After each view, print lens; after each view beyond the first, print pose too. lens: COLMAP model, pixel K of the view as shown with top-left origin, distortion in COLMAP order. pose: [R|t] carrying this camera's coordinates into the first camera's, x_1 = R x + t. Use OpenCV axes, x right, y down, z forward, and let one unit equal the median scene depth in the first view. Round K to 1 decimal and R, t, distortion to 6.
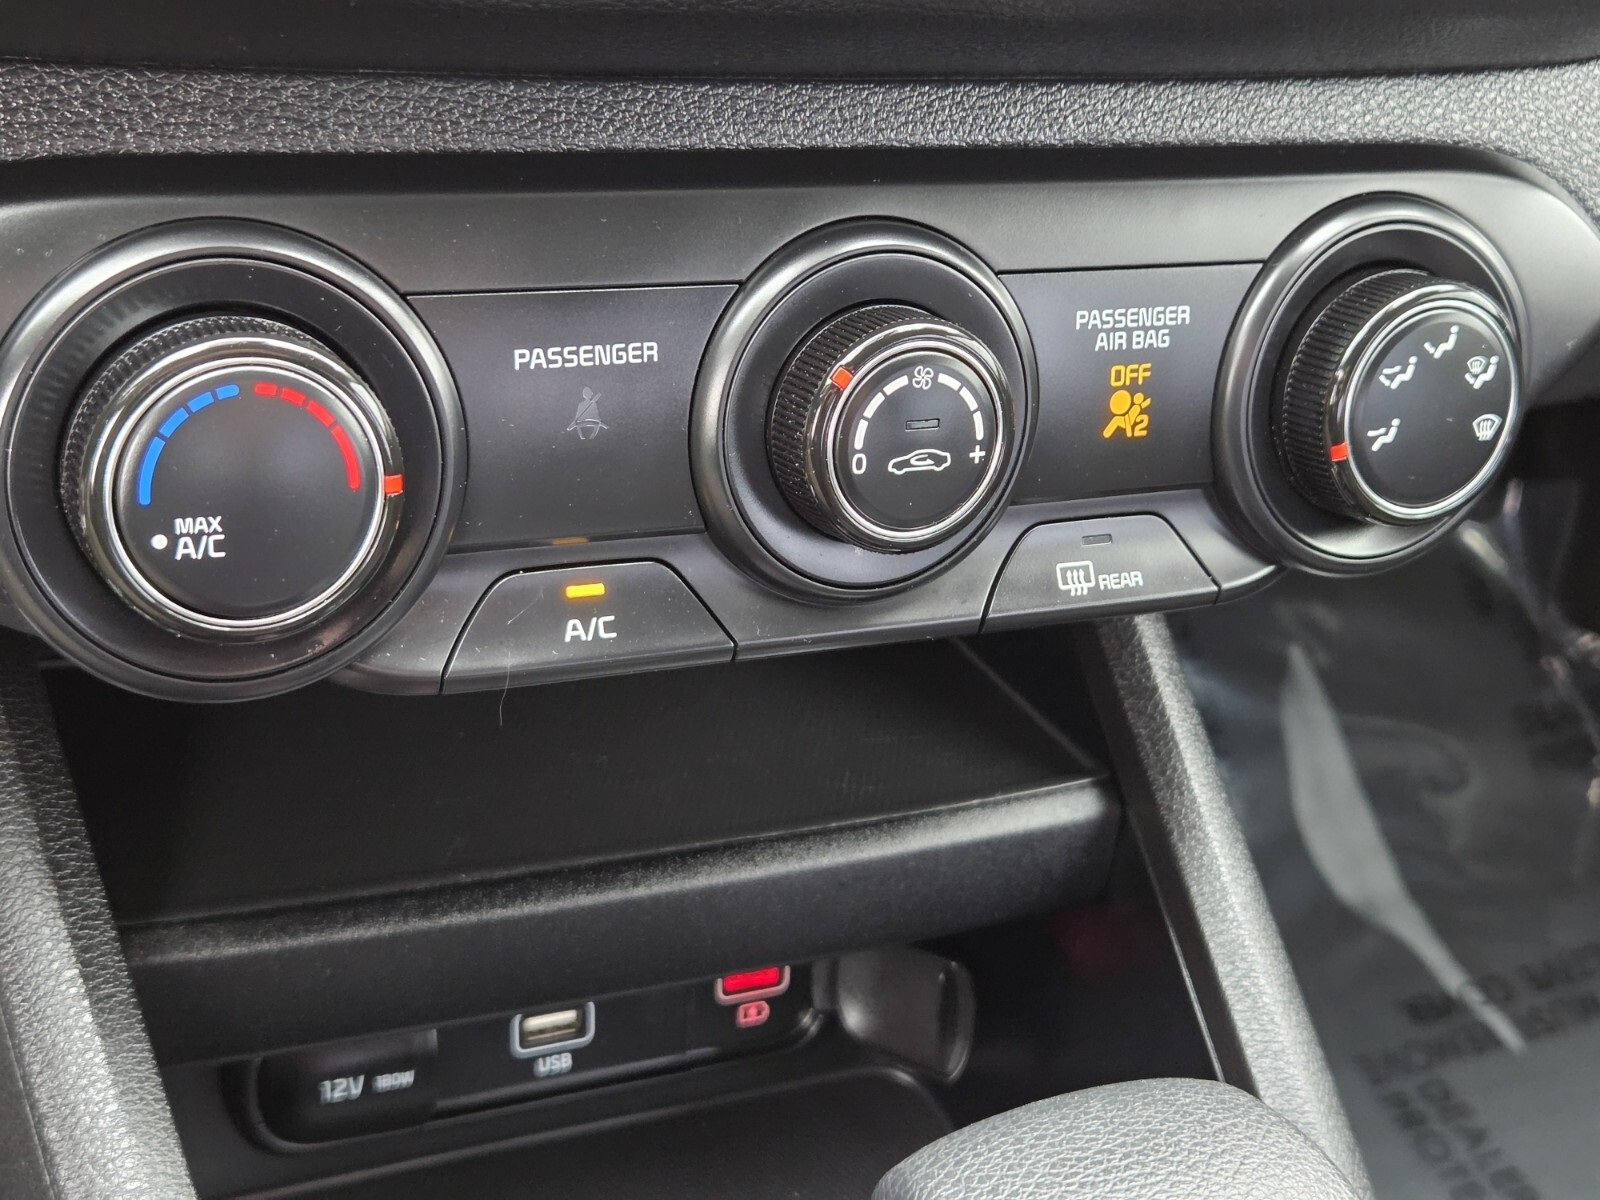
lens RADIAL K [[2276.8, 0, 800.0], [0, 2276.8, 600.0], [0, 0, 1]] dist [0.109813, -0.141453]
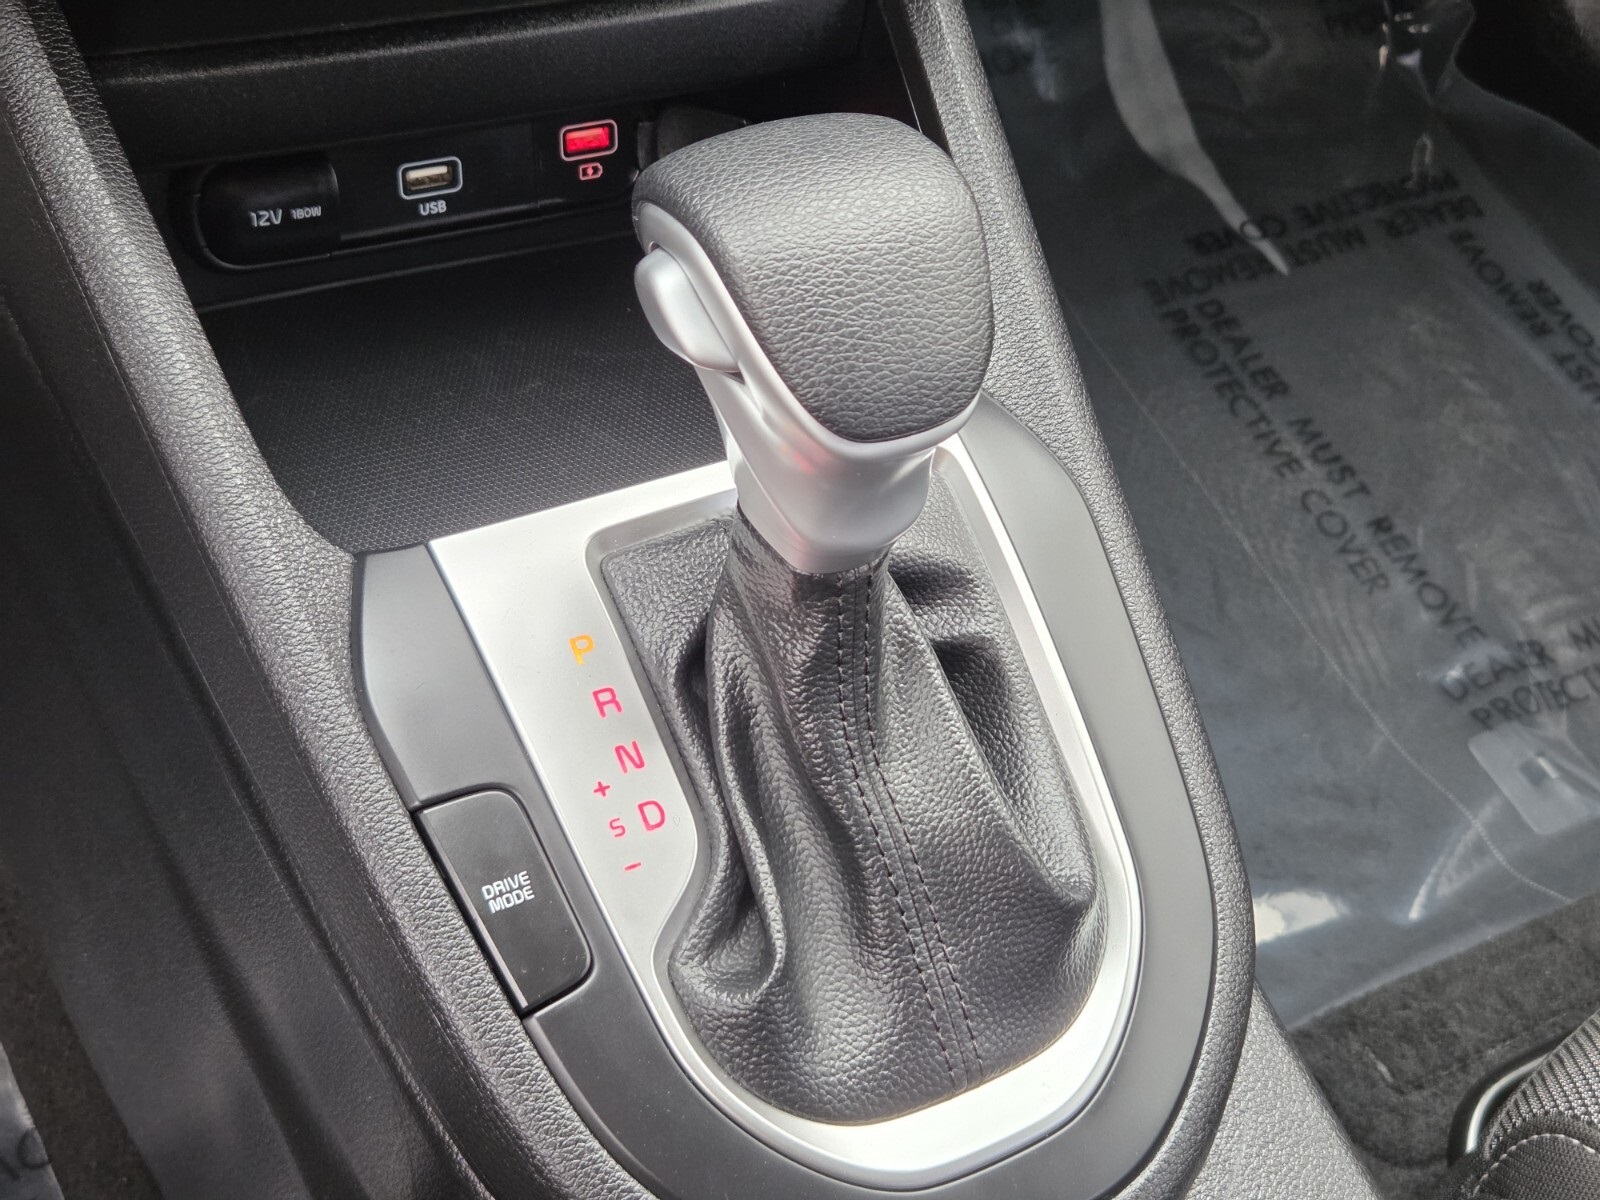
lens RADIAL K [[2276.8, 0, 800.0], [0, 2276.8, 600.0], [0, 0, 1]] dist [0.109813, -0.141453]
pose [[0.999182, -0.029989, 0.027129, 0.058691], [0.021783, 0.964354, 0.263718, 0.085764], [-0.034071, -0.262912, 0.964218, -0.309222]]
